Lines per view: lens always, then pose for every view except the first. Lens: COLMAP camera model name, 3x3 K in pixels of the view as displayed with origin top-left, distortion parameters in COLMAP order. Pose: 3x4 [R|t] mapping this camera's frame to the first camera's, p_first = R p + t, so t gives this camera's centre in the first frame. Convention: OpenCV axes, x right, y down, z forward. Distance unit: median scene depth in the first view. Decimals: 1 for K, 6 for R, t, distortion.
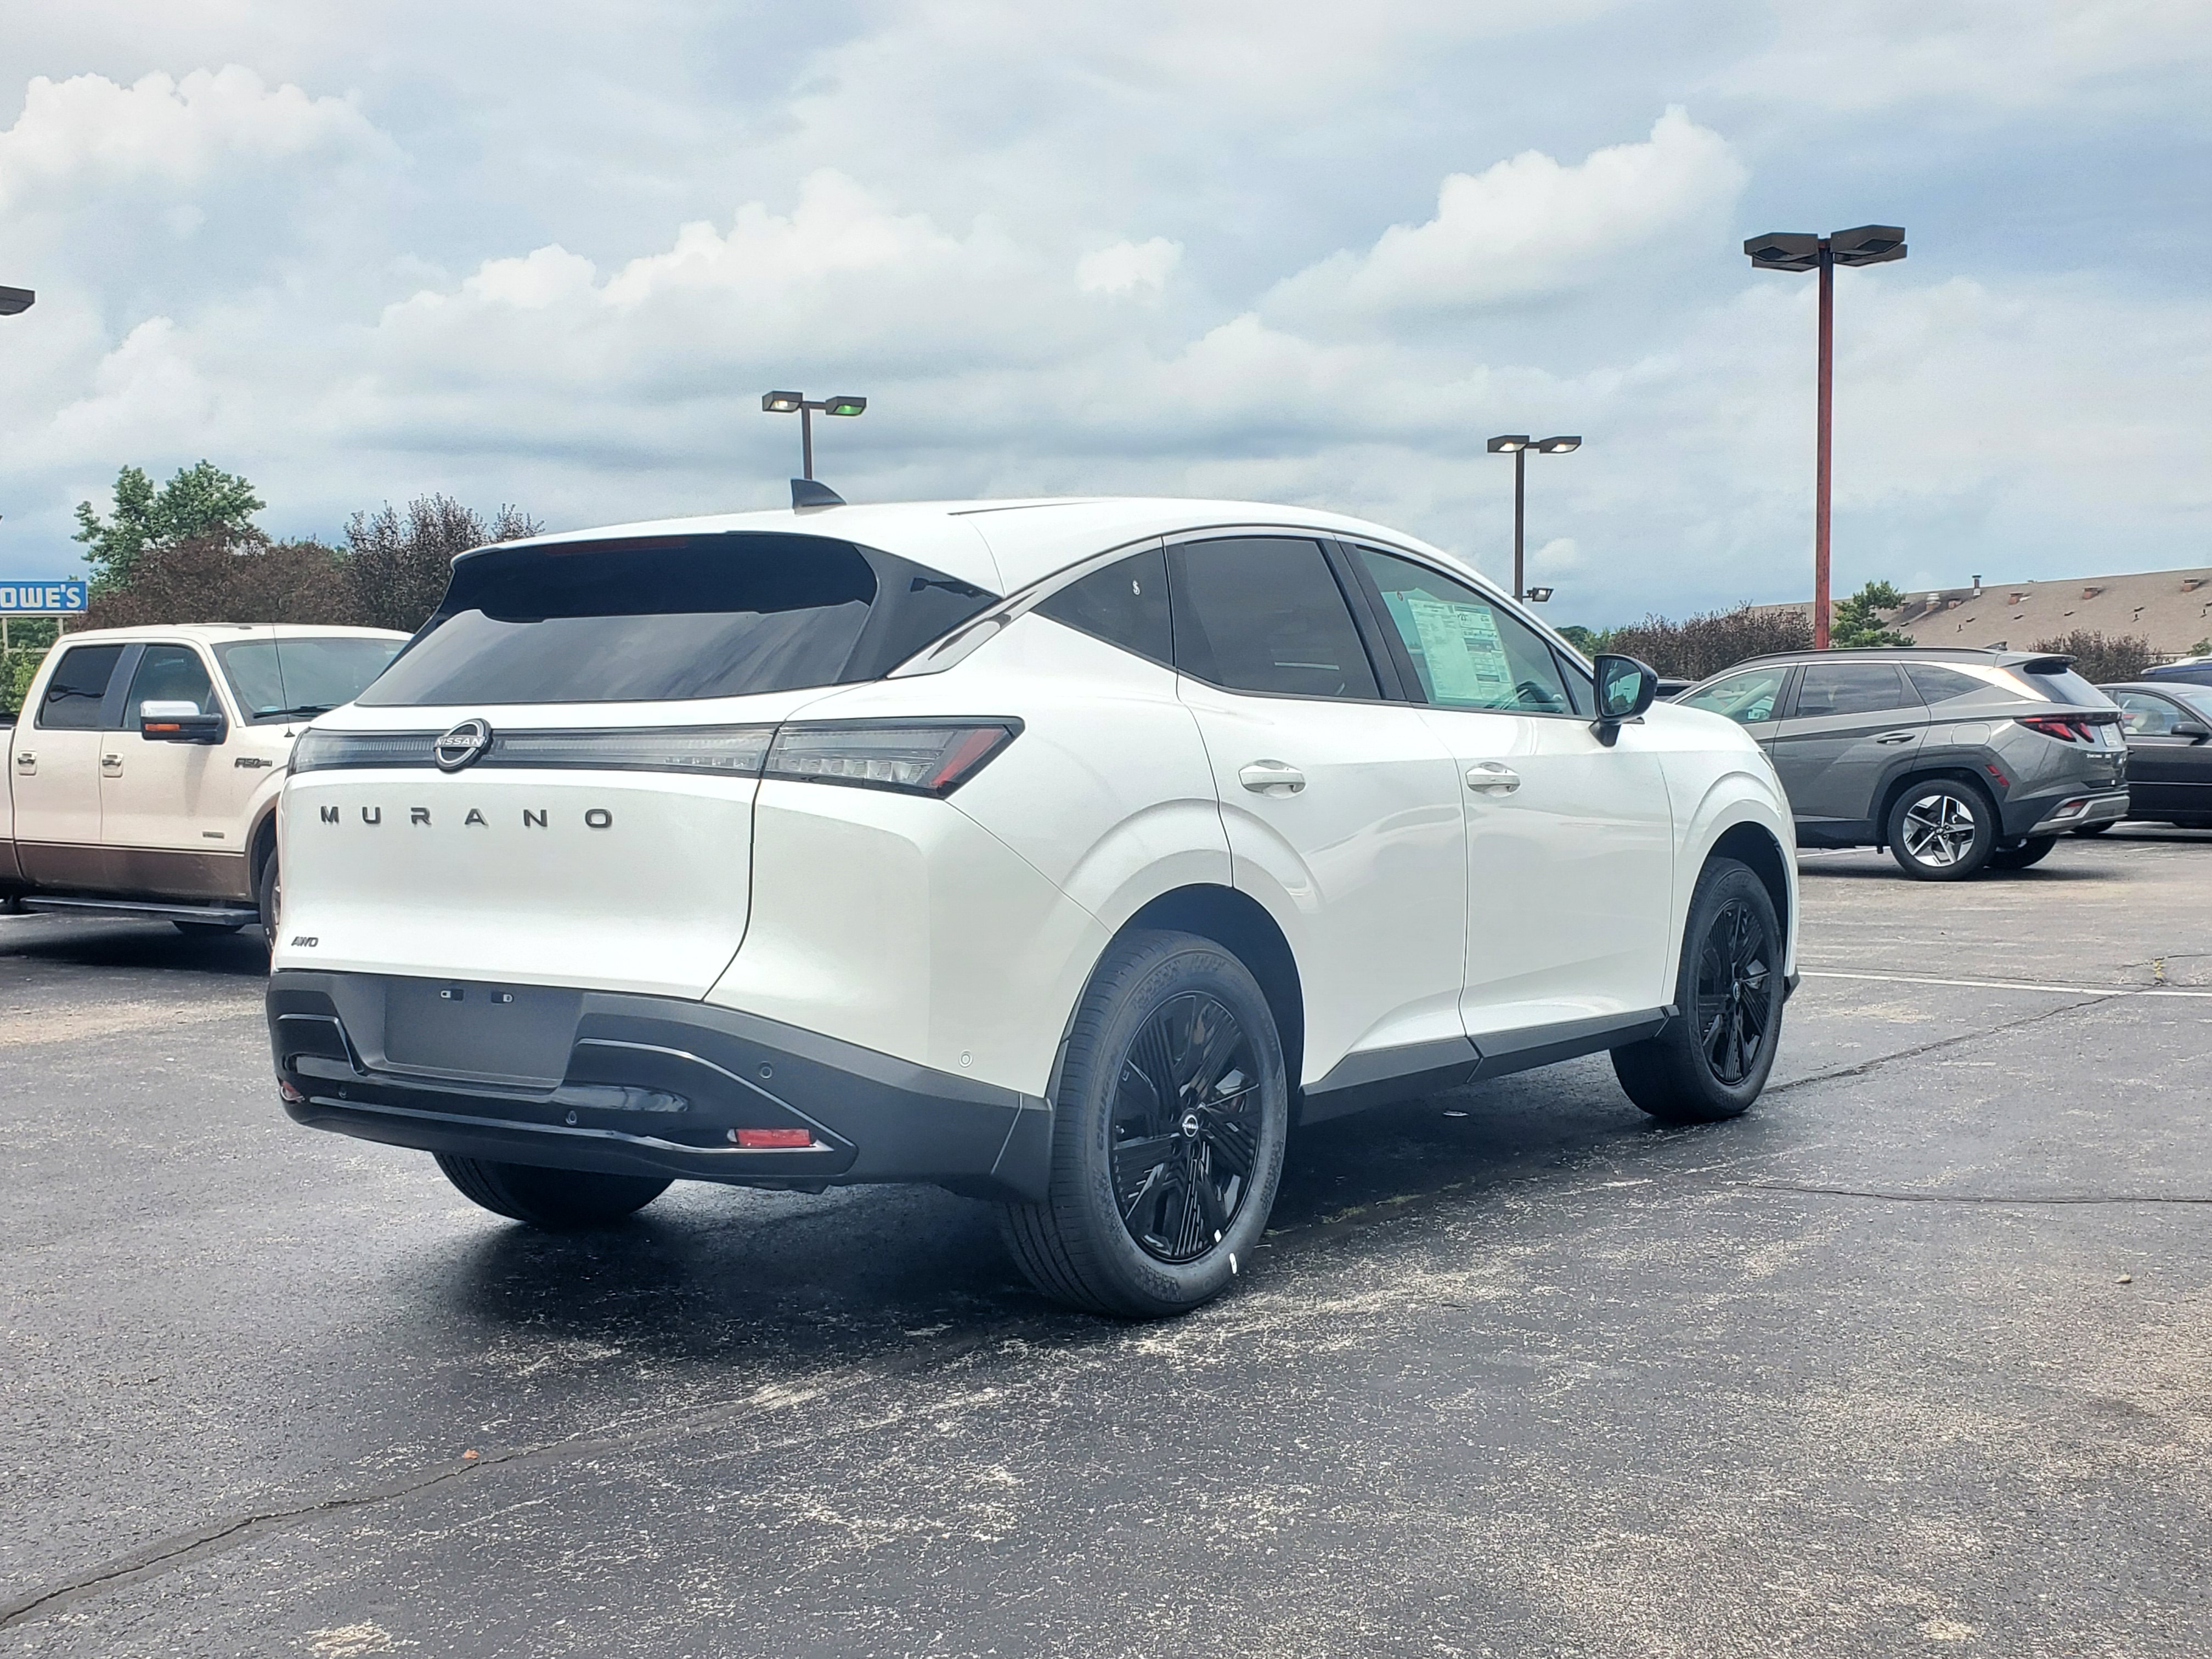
lens RADIAL K [[2445.3, 0, 1106.0], [0, 2445.3, 829.5], [0, 0, 1]] dist [0.093729, -0.030056]
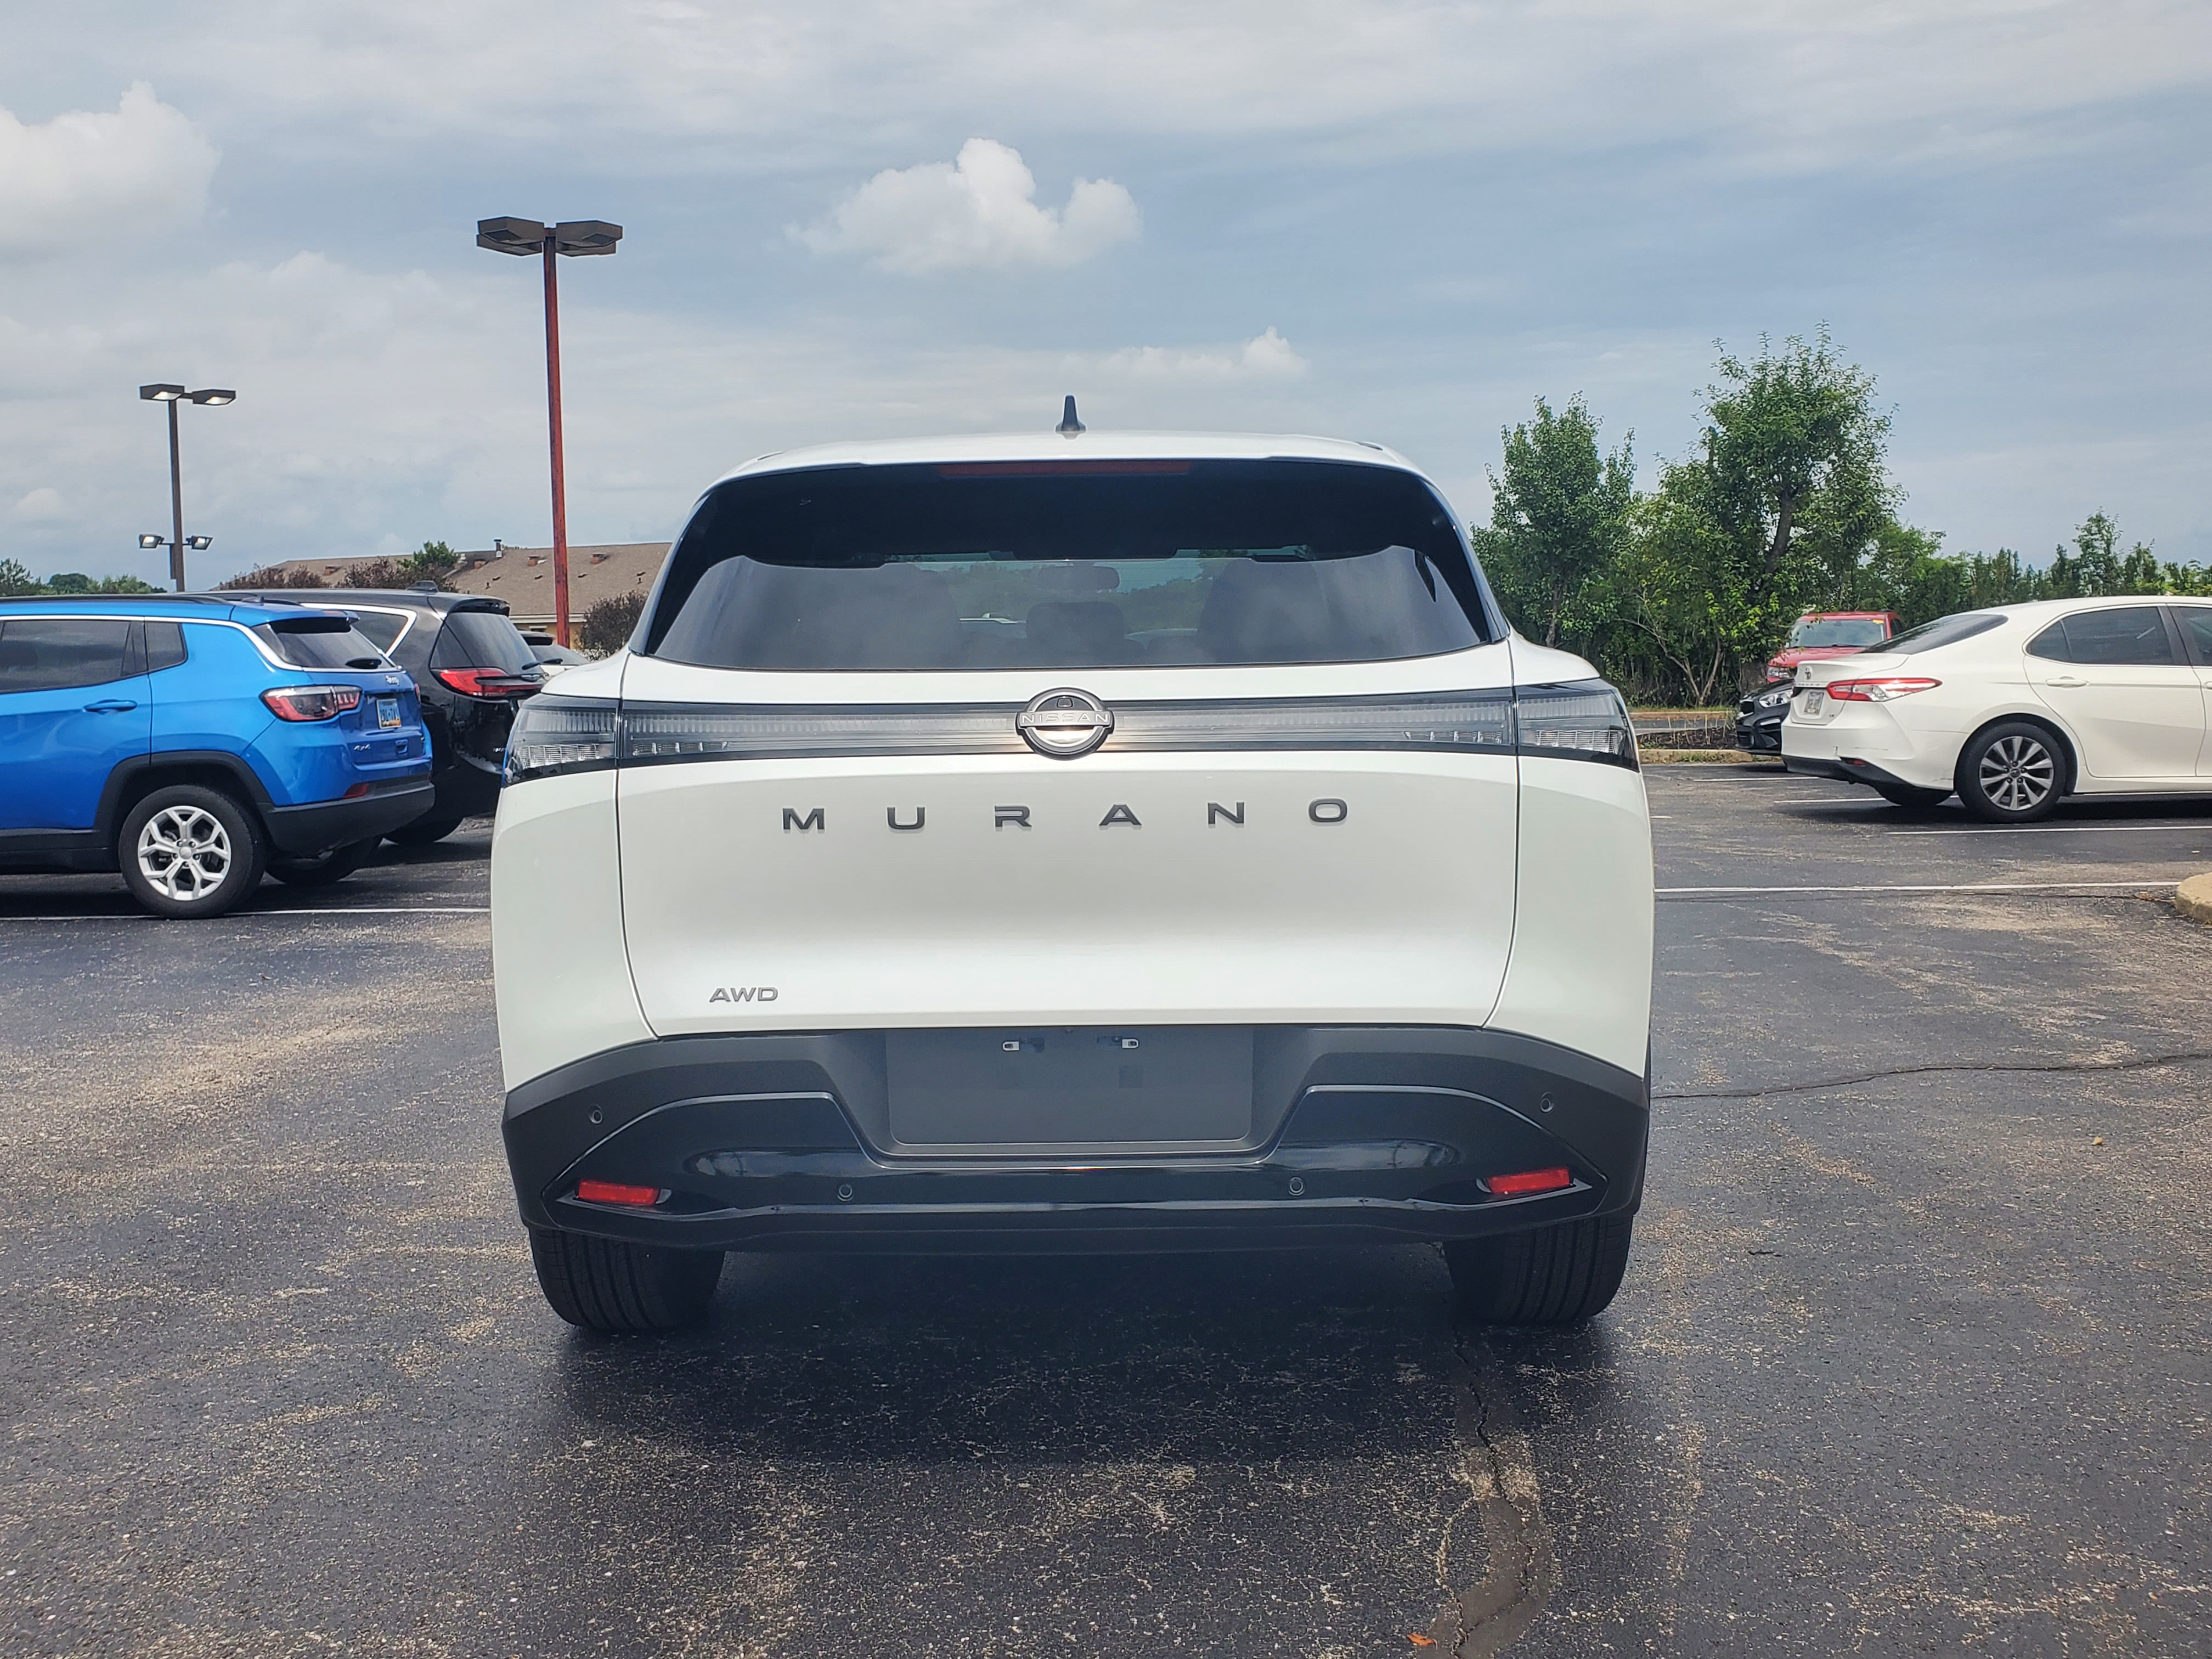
lens RADIAL K [[2220.6, 0, 1103.6], [0, 2220.6, 776.8], [0, 0, 1]] dist [0.048114, -0.013815]
pose [[0.821689, -0.033141, 0.568972, -0.594306], [0.030264, 0.999437, 0.014509, -0.024782], [-0.569132, 0.005297, 0.822229, 0.389903]]
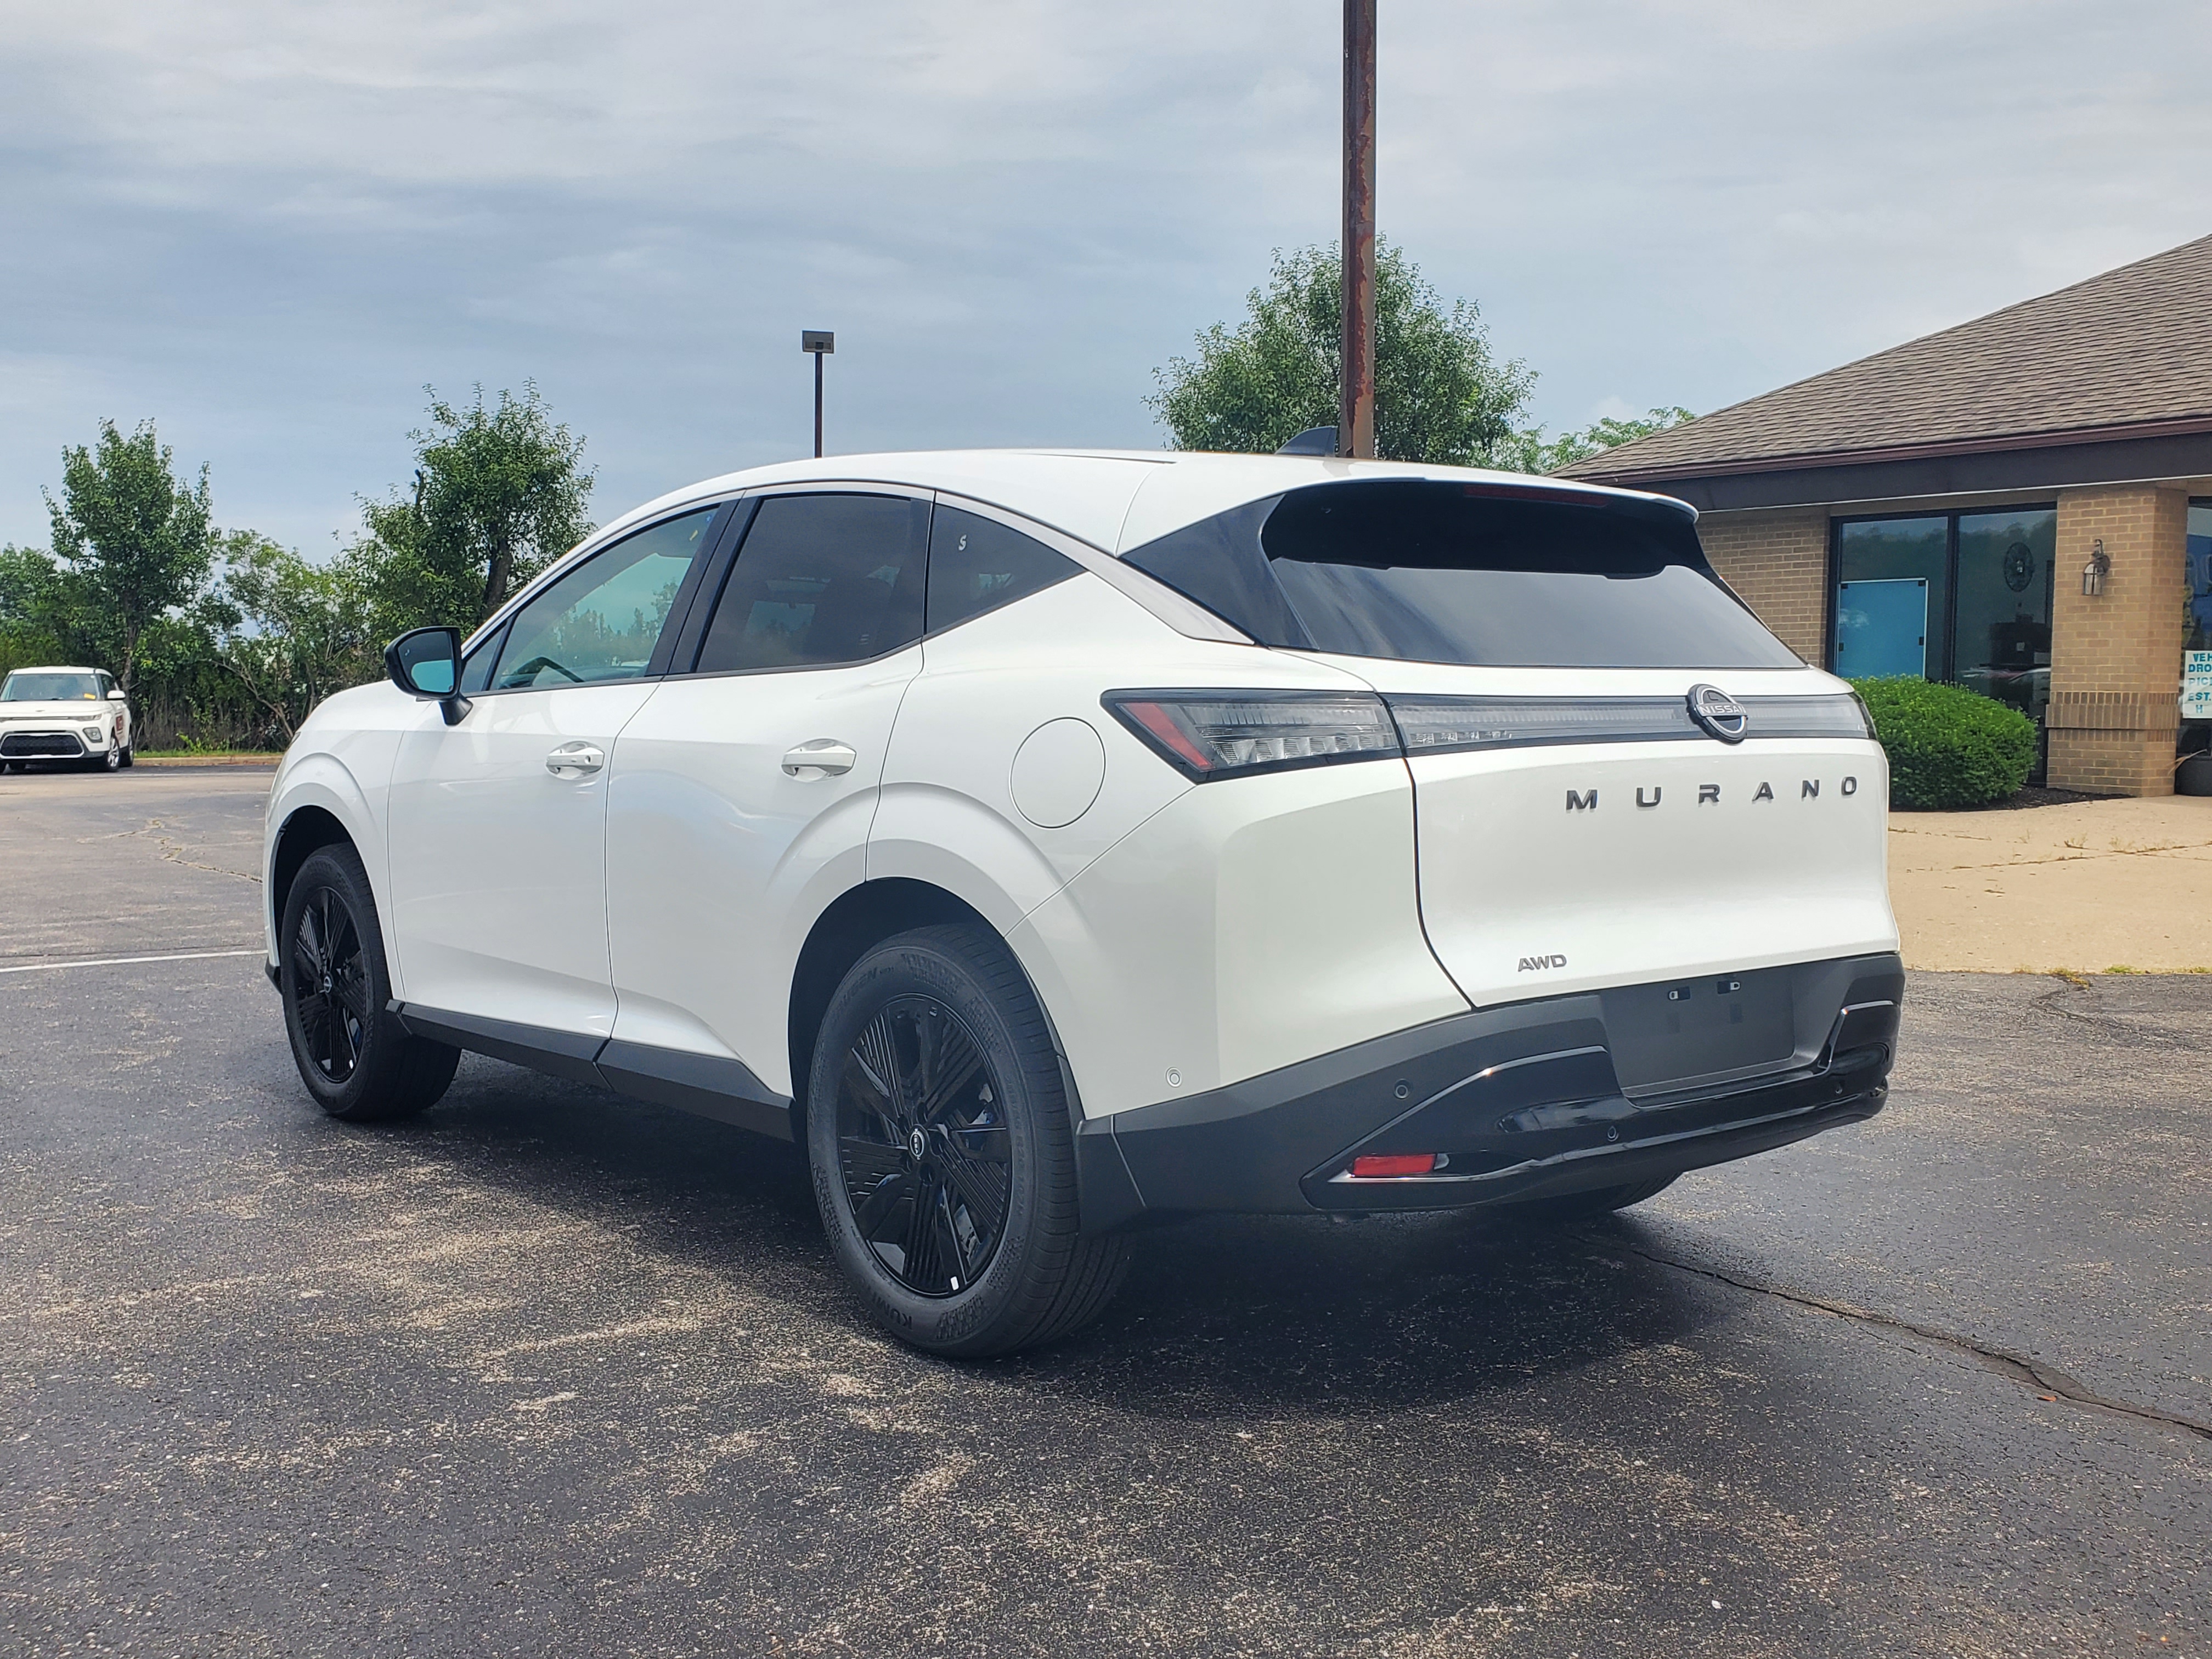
lens RADIAL K [[2181.9, 0, 1106.0], [0, 2181.9, 829.5], [0, 0, 1]] dist [0.058896, 0.004564]
pose [[0.258226, -0.050854, 0.964745, -1.010729], [0.039720, 0.998328, 0.041992, -0.031707], [-0.965268, 0.027476, 0.259814, 0.927980]]
